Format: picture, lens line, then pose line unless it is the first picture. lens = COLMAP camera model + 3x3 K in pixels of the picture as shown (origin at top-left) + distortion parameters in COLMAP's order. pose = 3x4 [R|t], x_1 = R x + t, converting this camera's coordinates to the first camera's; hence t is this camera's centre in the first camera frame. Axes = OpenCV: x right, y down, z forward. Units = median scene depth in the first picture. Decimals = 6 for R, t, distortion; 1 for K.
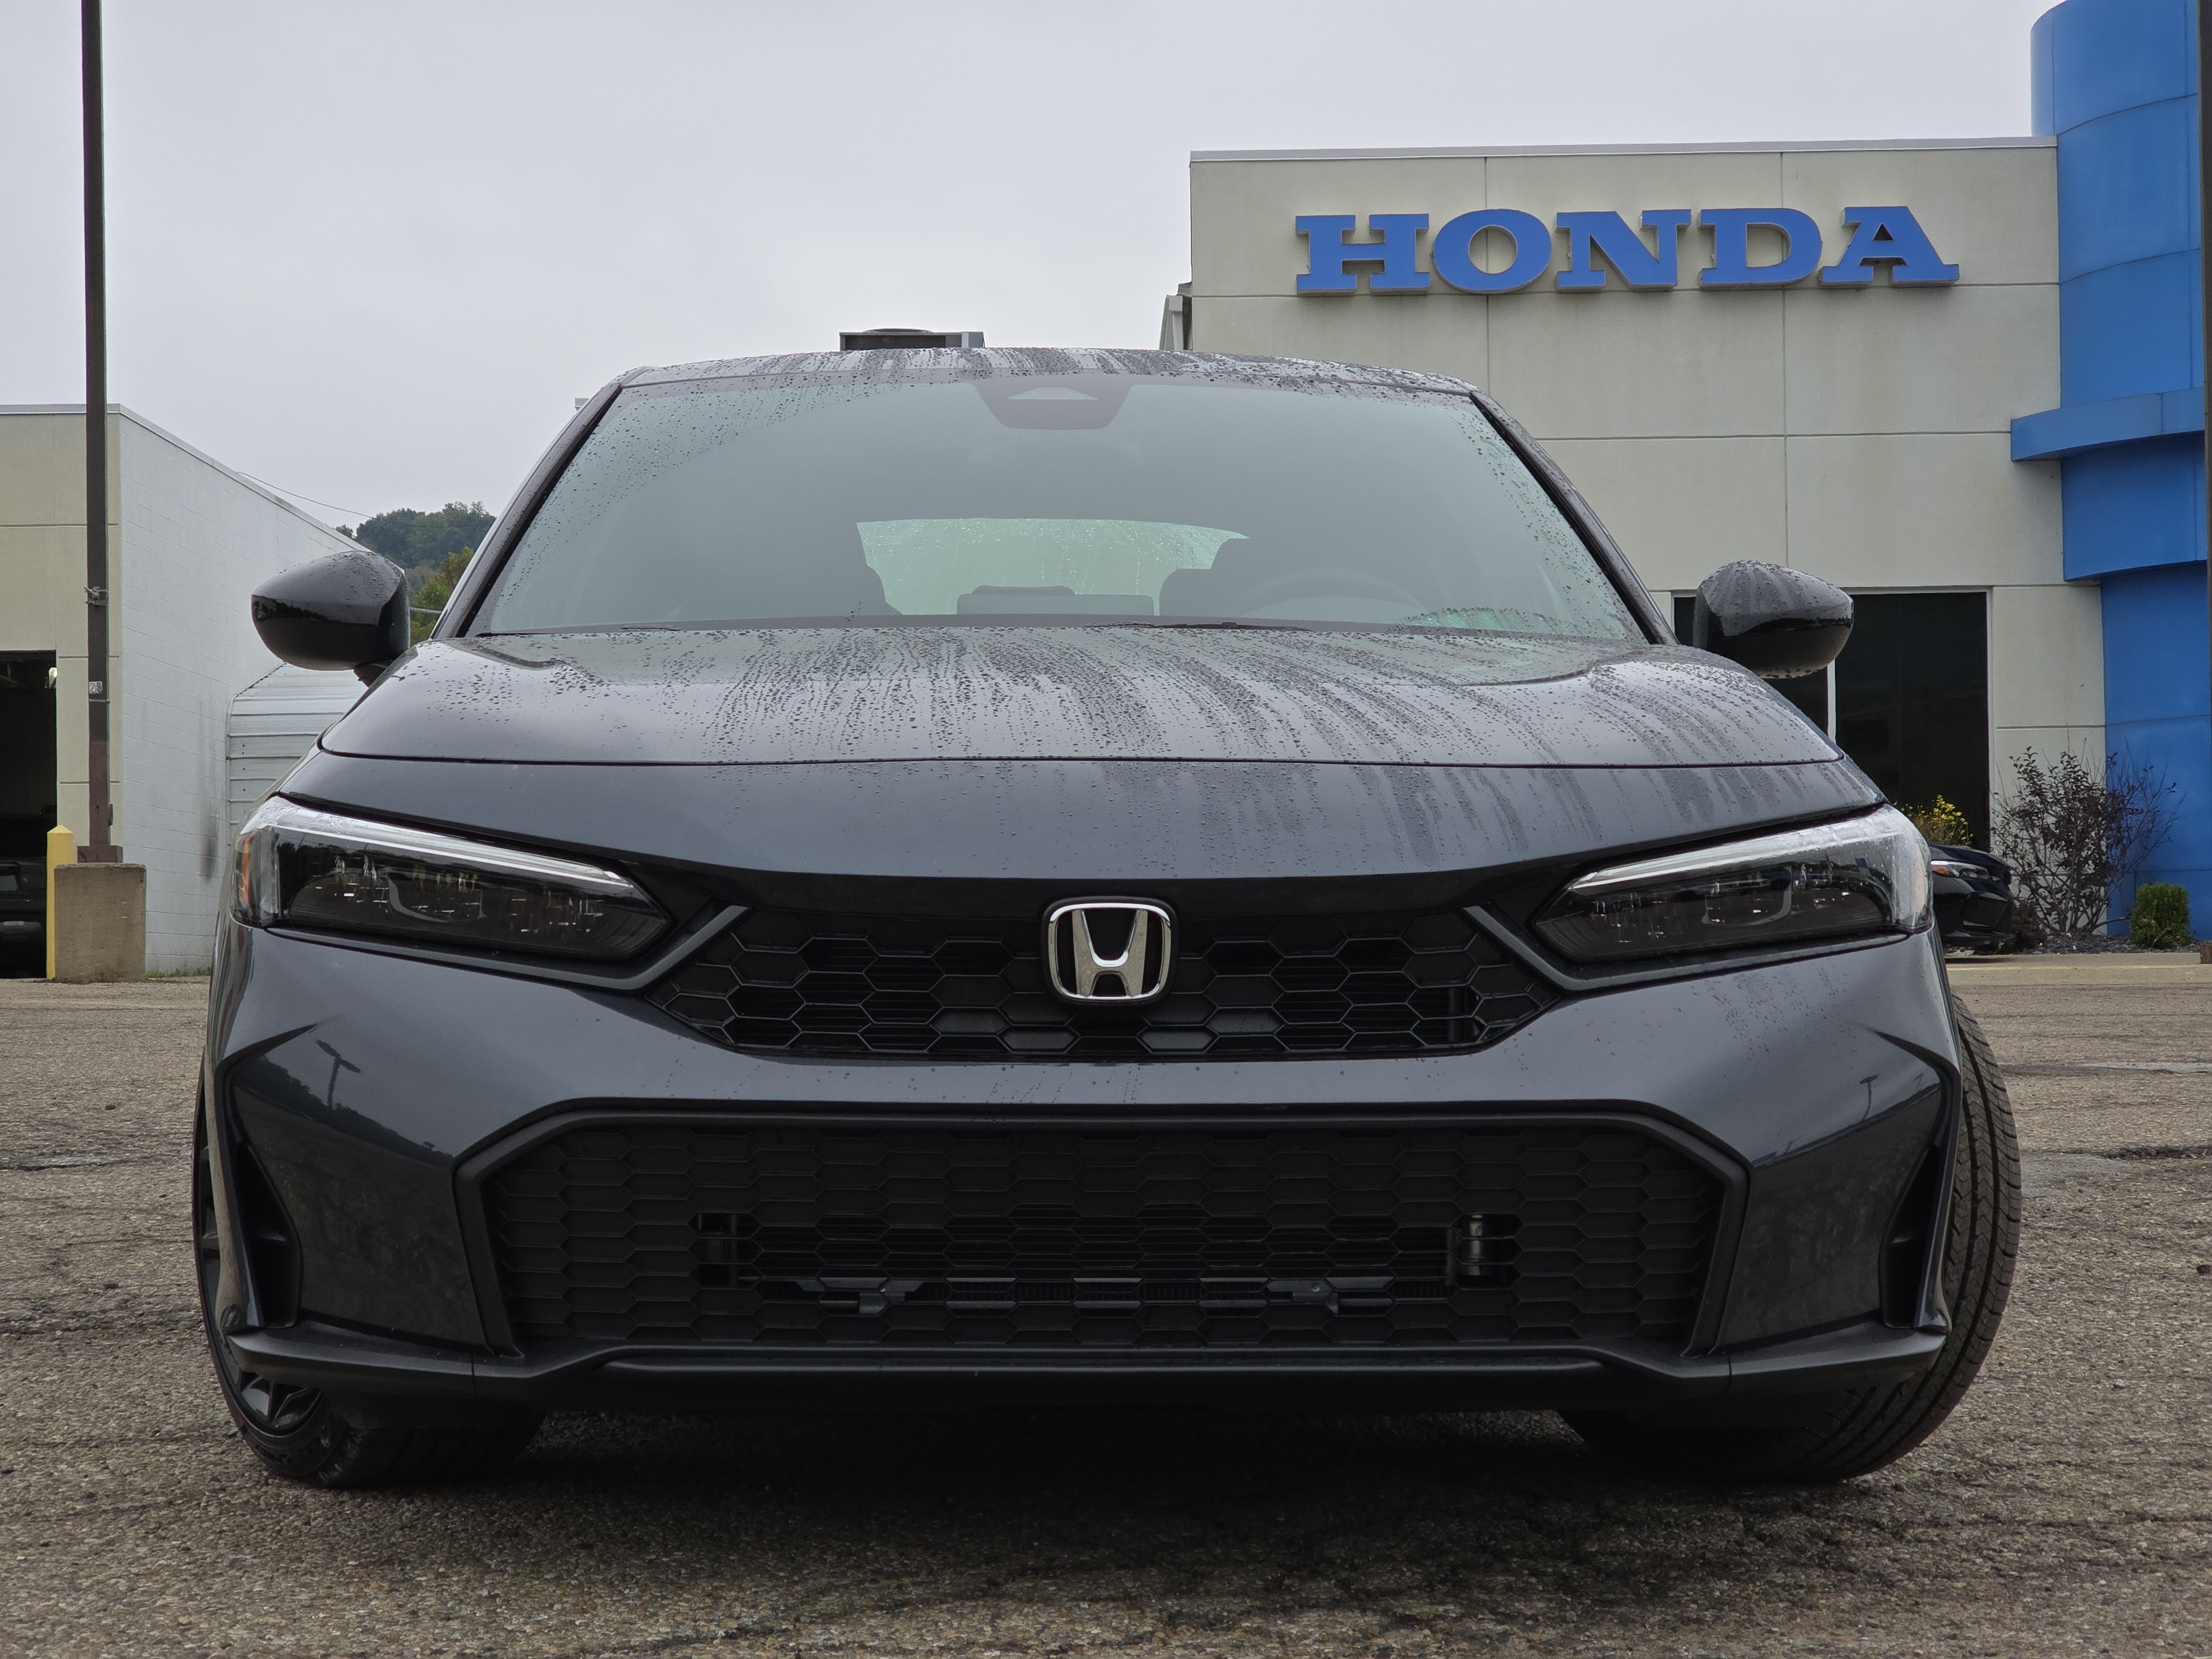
lens RADIAL K [[4450.9, 0, 1106.0], [0, 4450.9, 829.5], [0, 0, 1]] dist [-0.218105, 0.182417]
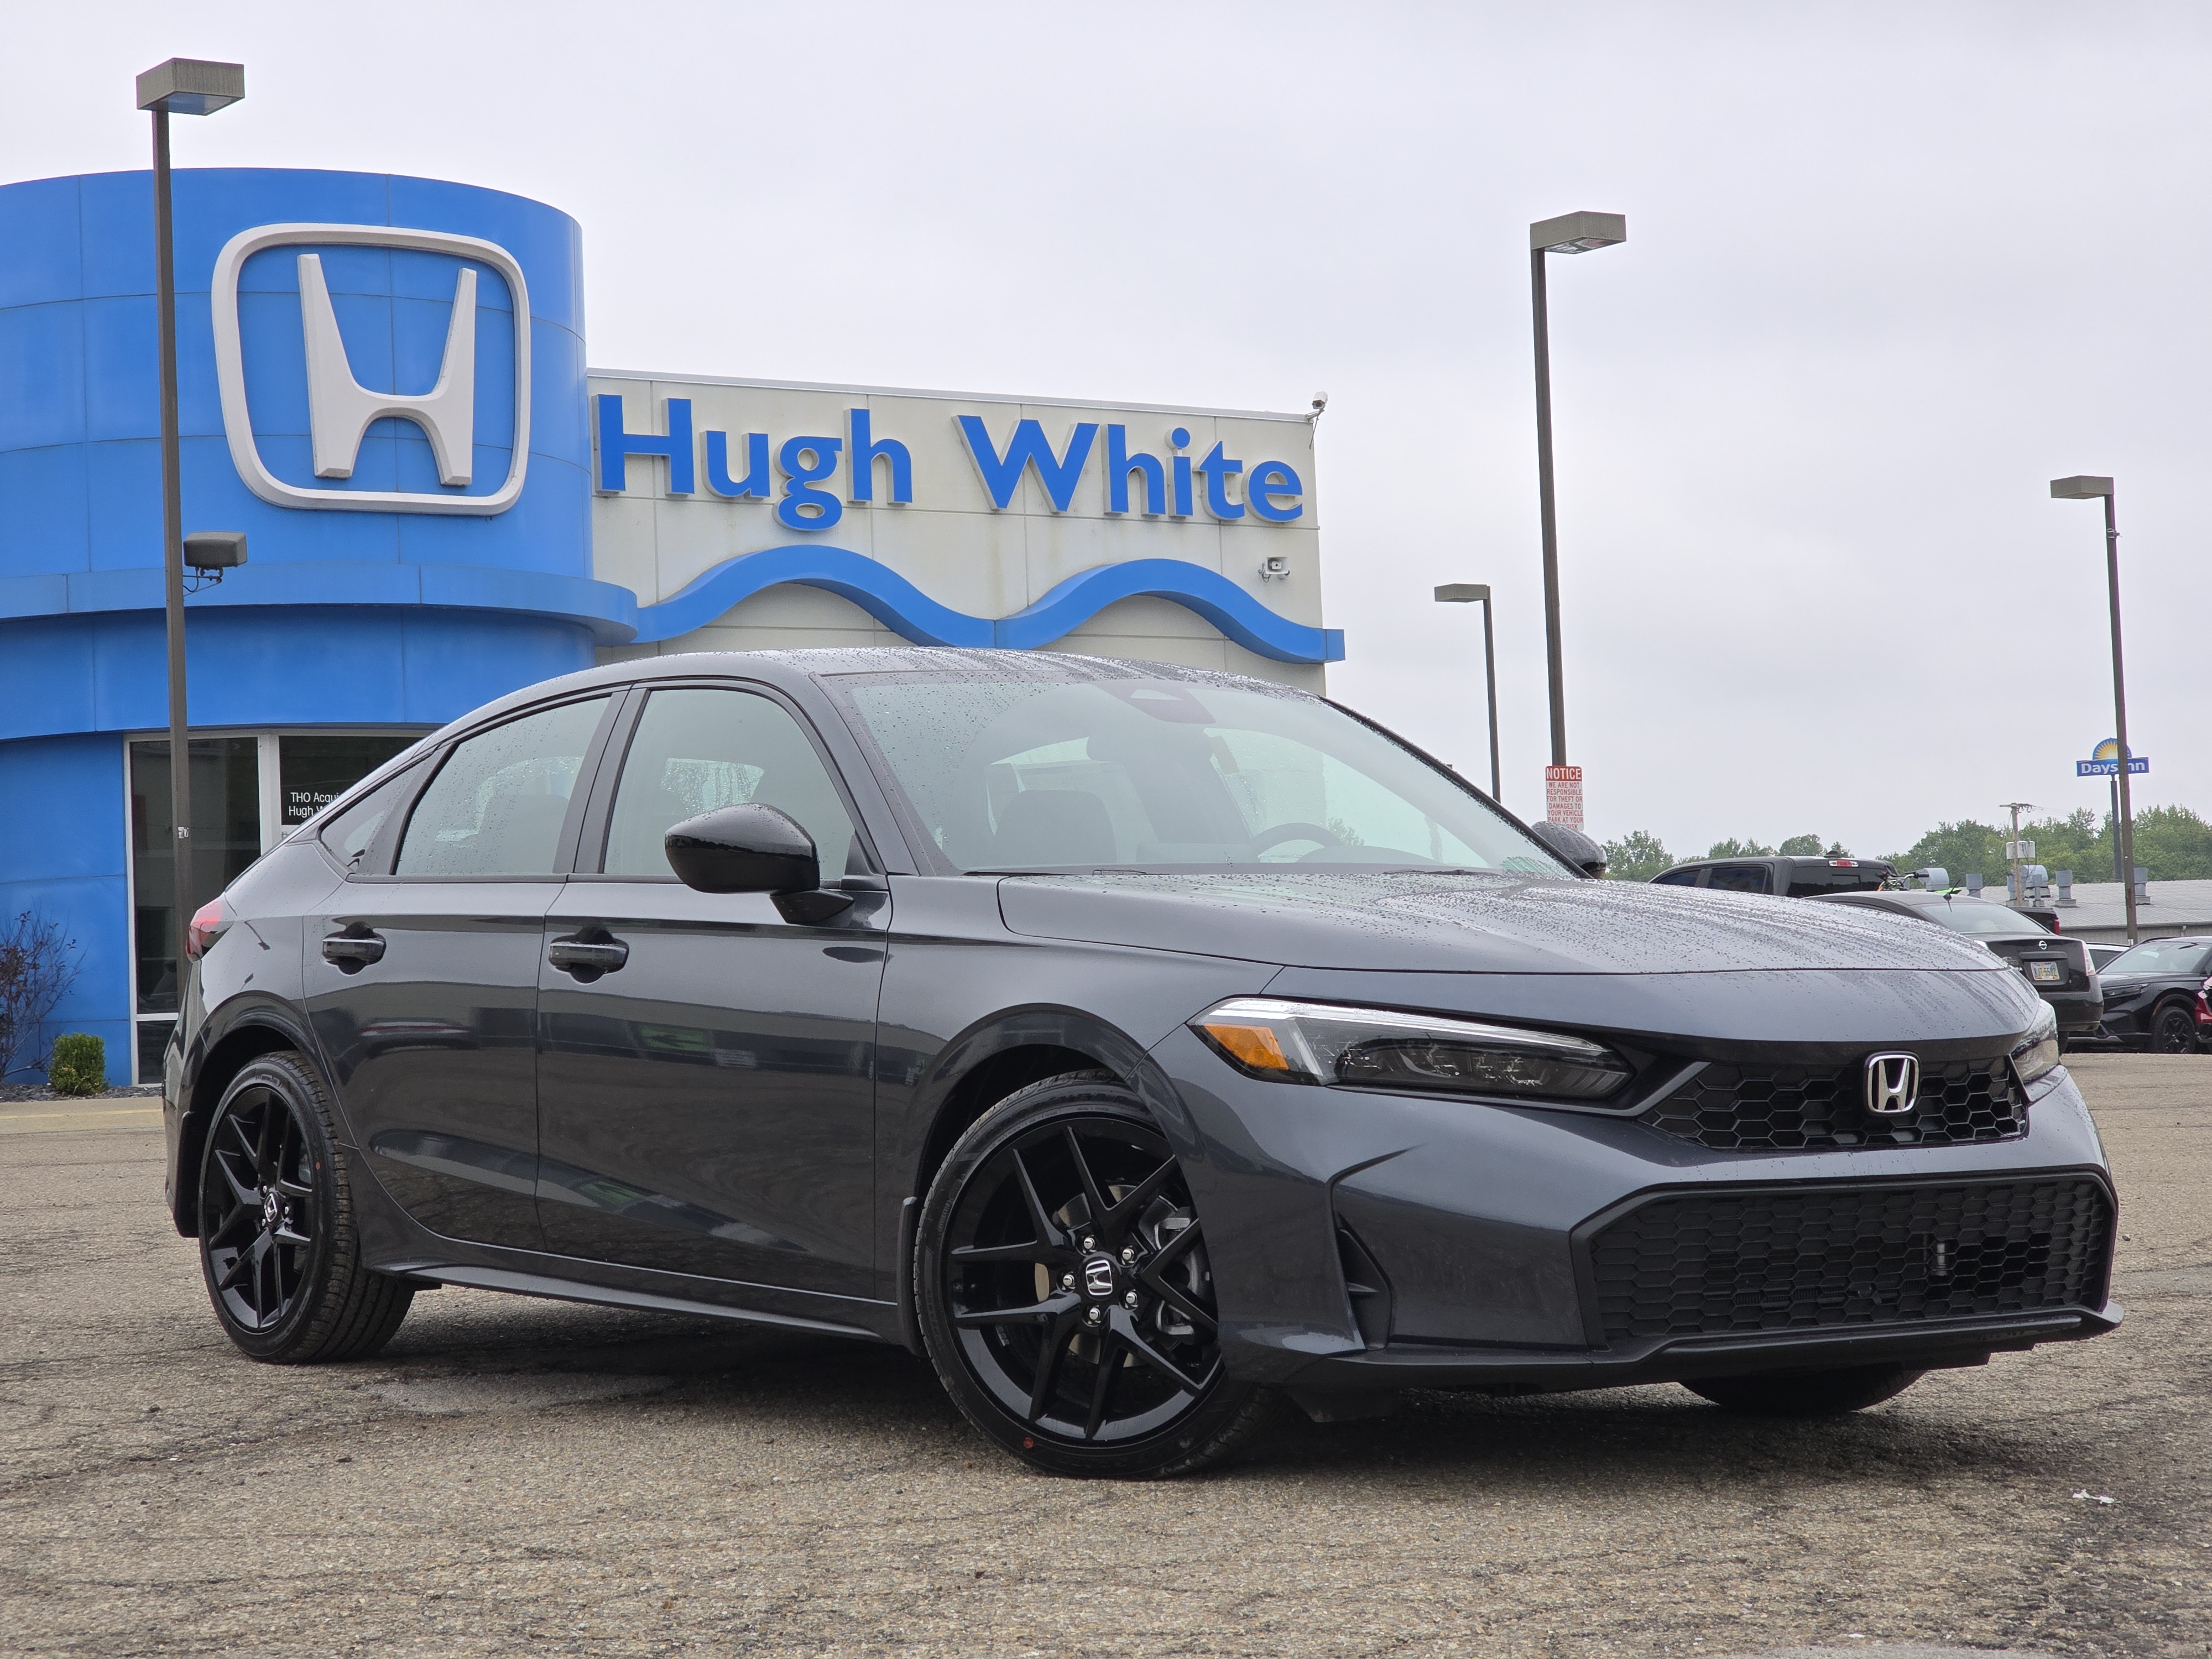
lens RADIAL K [[4450.9, 0, 1106.0], [0, 4450.9, 829.5], [0, 0, 1]] dist [-0.218105, 0.182417]
pose [[0.832676, 0.012826, 0.553612, -1.148373], [0.005689, 0.999481, -0.031713, -0.016760], [-0.553732, 0.029556, 0.832171, -0.214613]]
